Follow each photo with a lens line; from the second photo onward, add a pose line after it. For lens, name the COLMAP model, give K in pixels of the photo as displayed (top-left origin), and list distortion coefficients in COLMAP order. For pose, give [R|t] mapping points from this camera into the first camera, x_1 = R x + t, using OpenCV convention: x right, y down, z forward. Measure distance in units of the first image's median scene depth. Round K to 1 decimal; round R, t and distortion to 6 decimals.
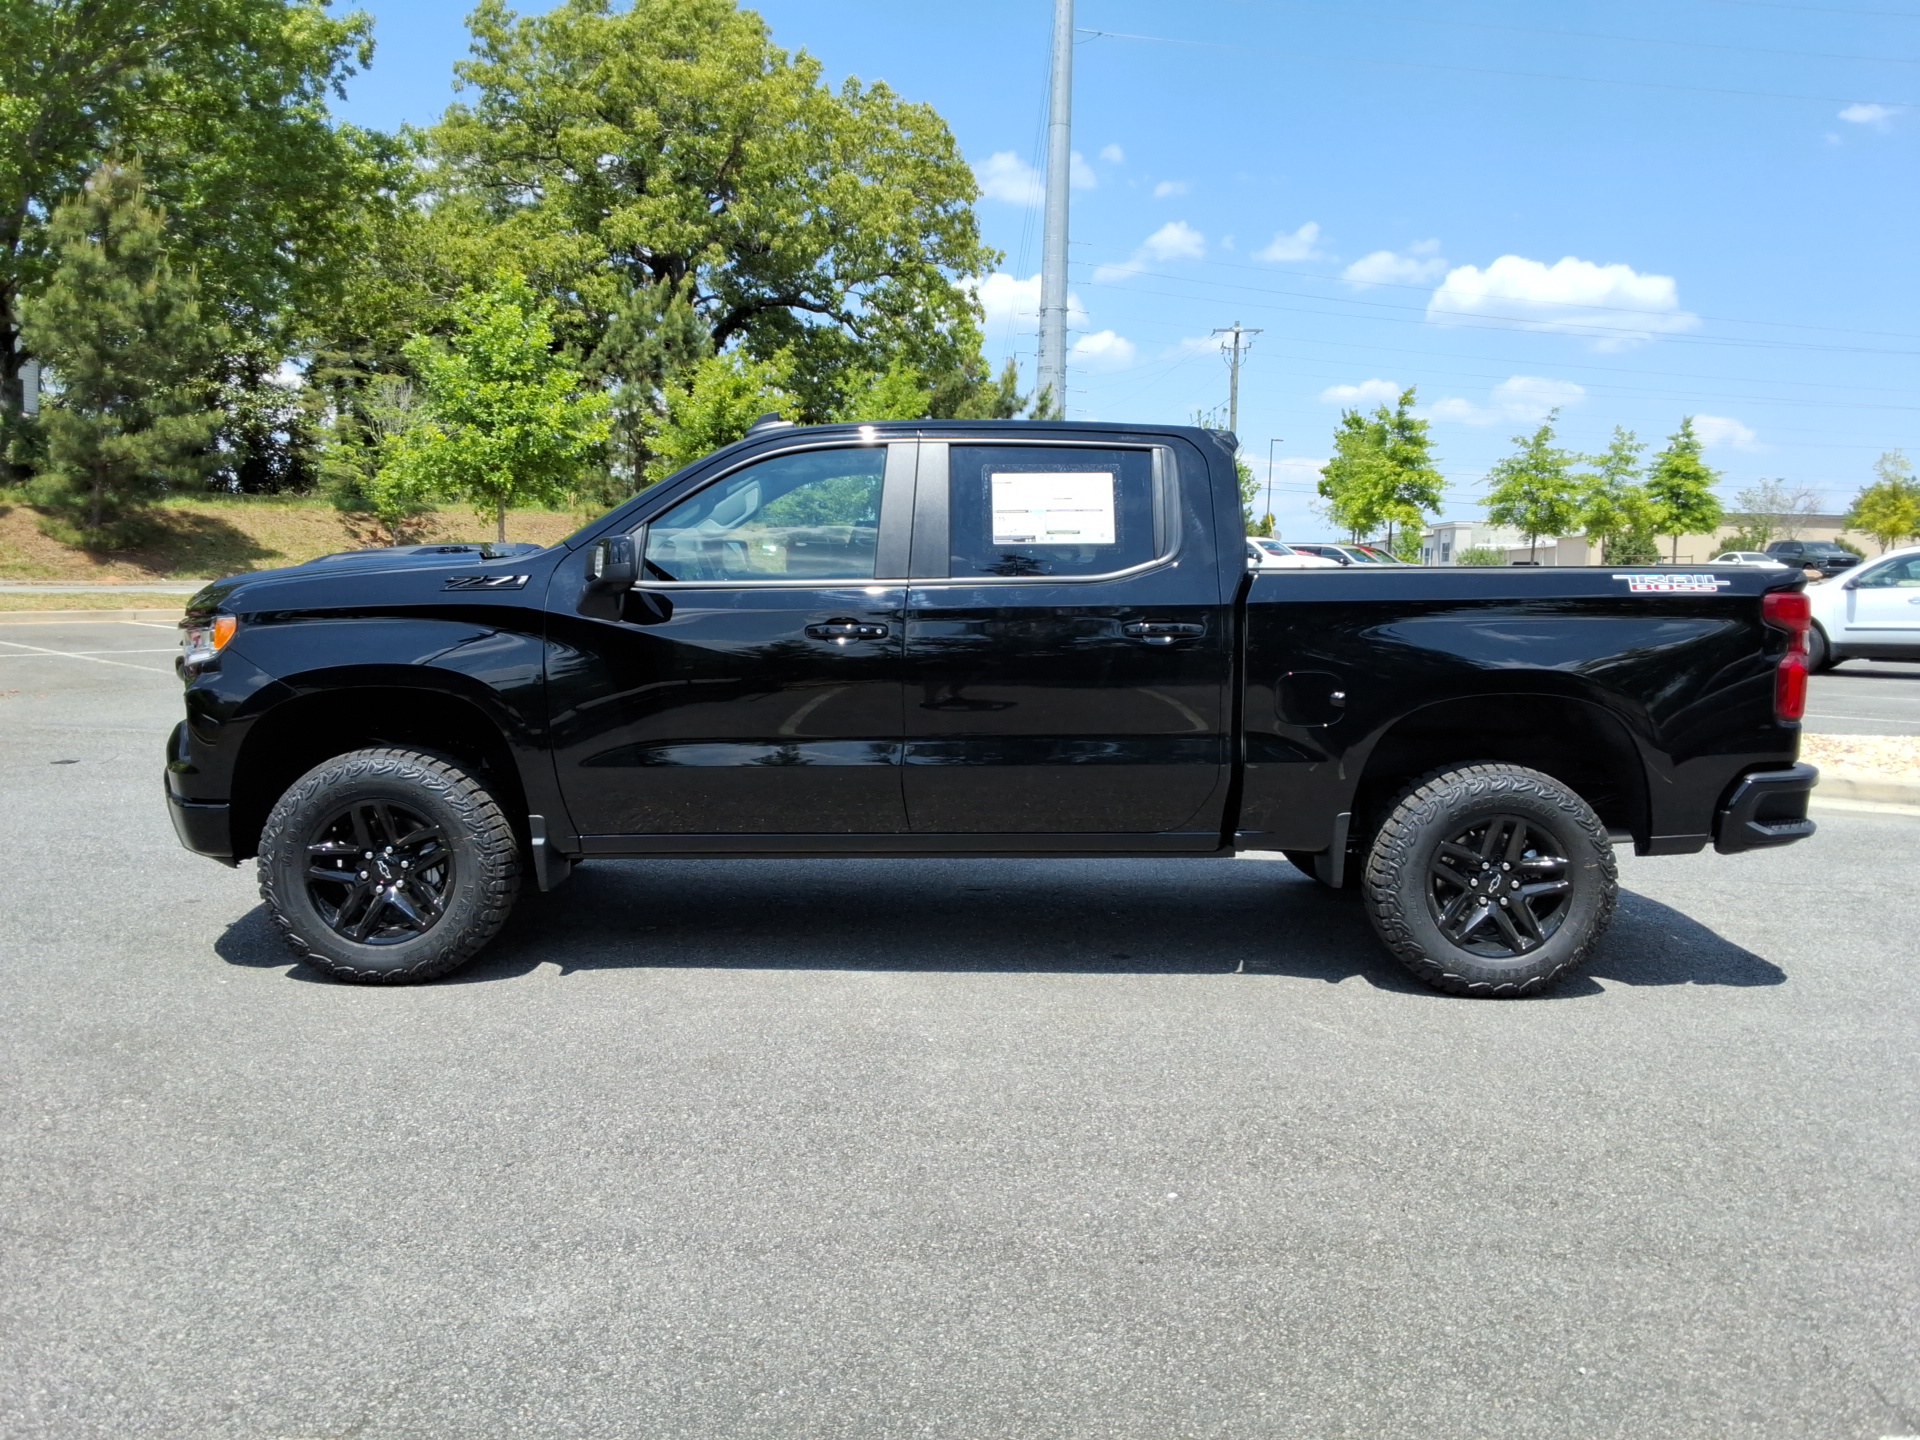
lens RADIAL K [[1578.8, 0, 956.1], [0, 1578.8, 706.4], [0, 0, 1]] dist [0.125198, -0.219465]
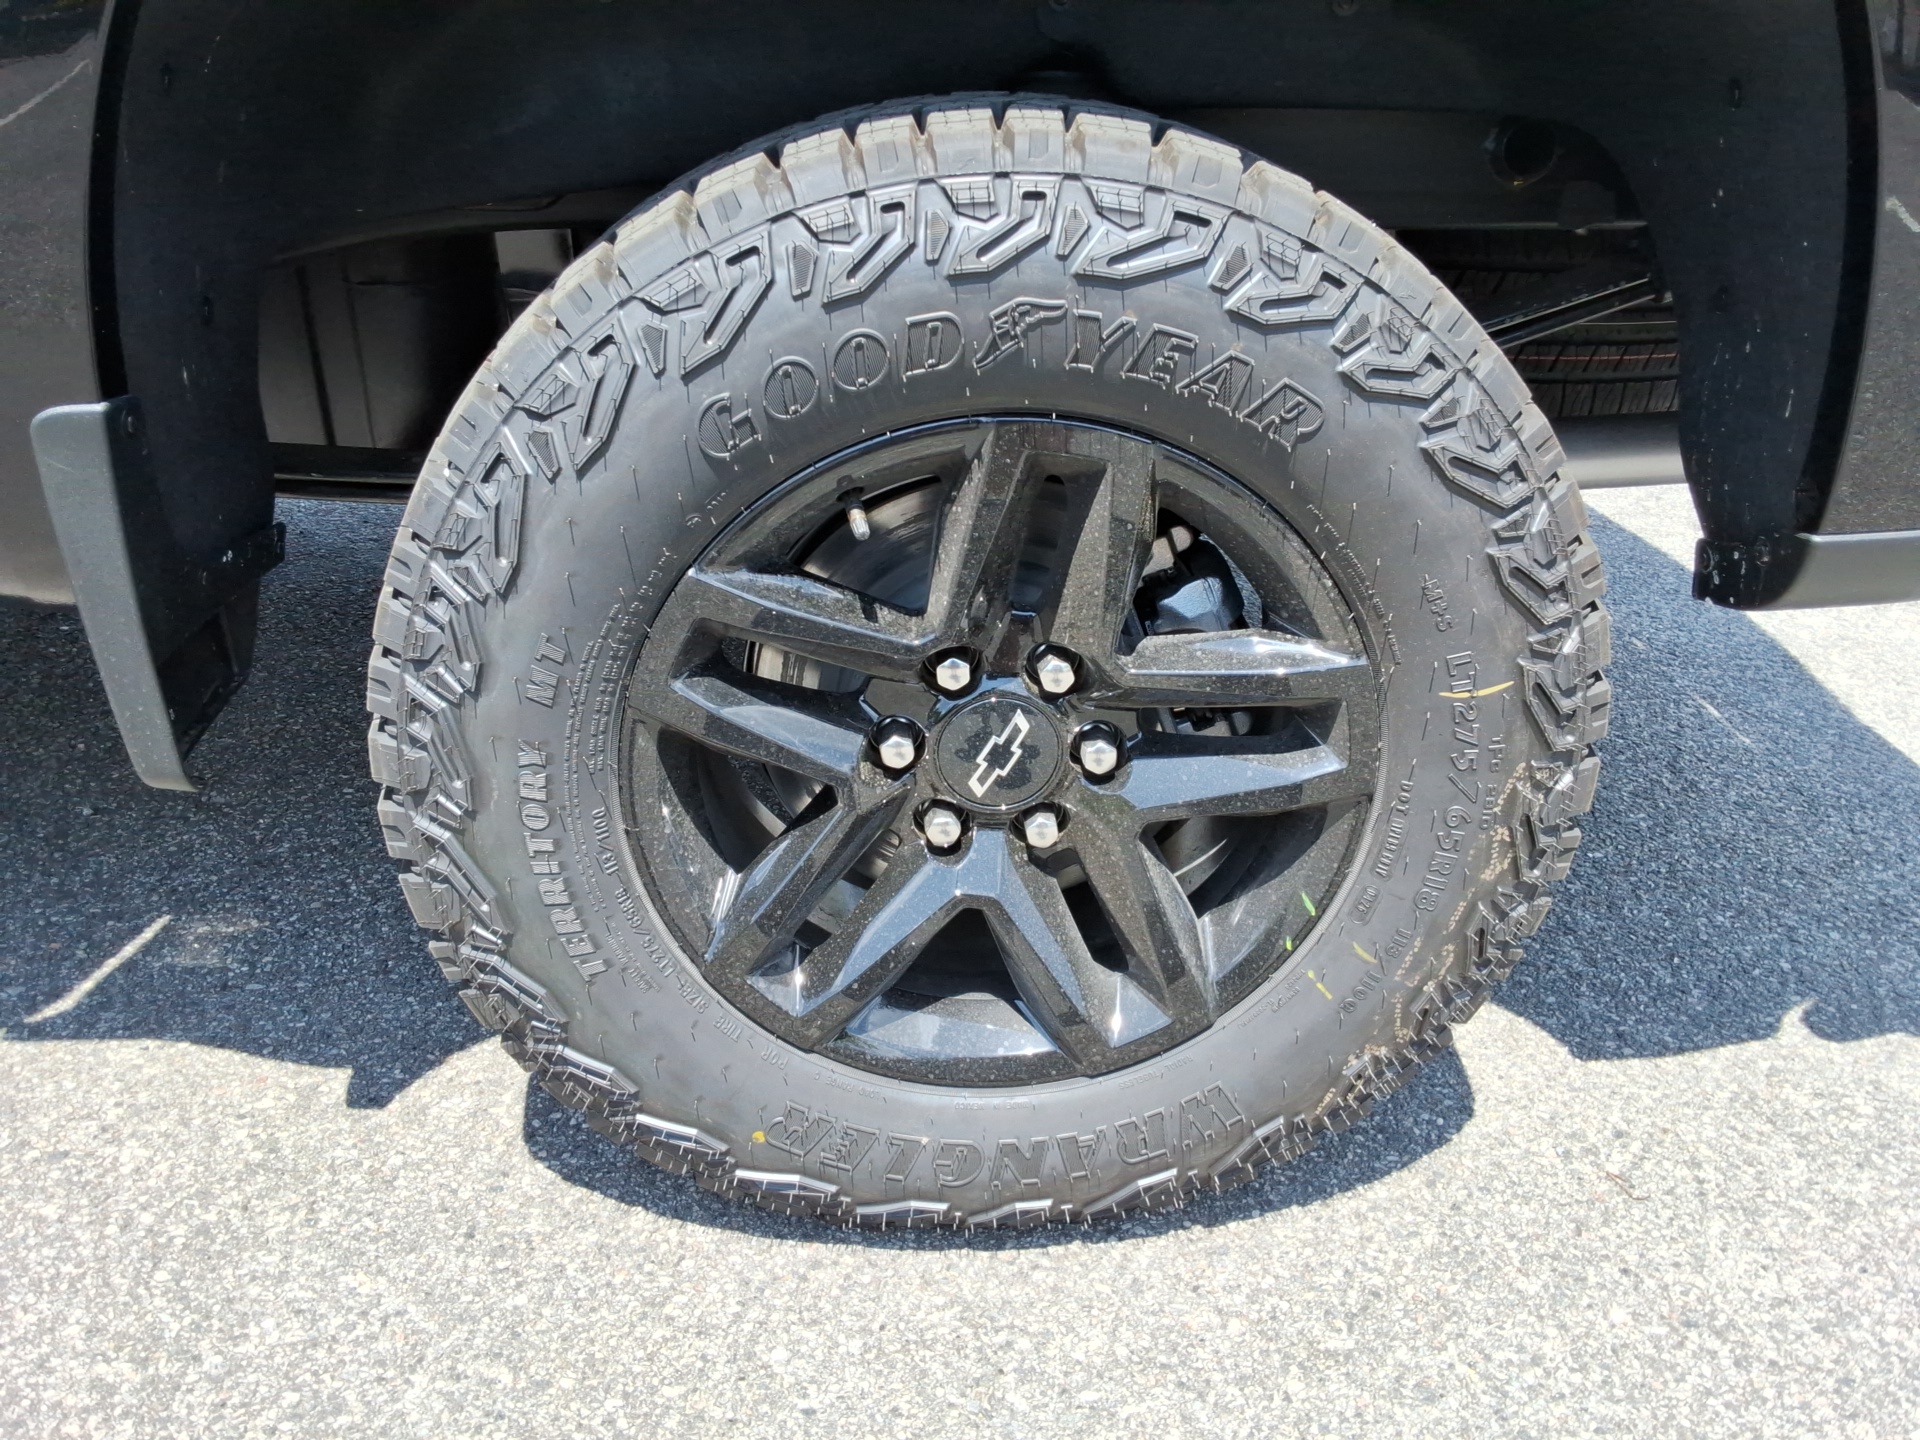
lens RADIAL K [[1578.8, 0, 956.1], [0, 1578.8, 706.4], [0, 0, 1]] dist [0.125198, -0.219465]
pose [[0.998542, -0.005467, 0.053698, 0.320804], [-0.013909, 0.935201, 0.353843, 0.034924], [-0.052153, -0.354075, 0.933762, 0.816435]]
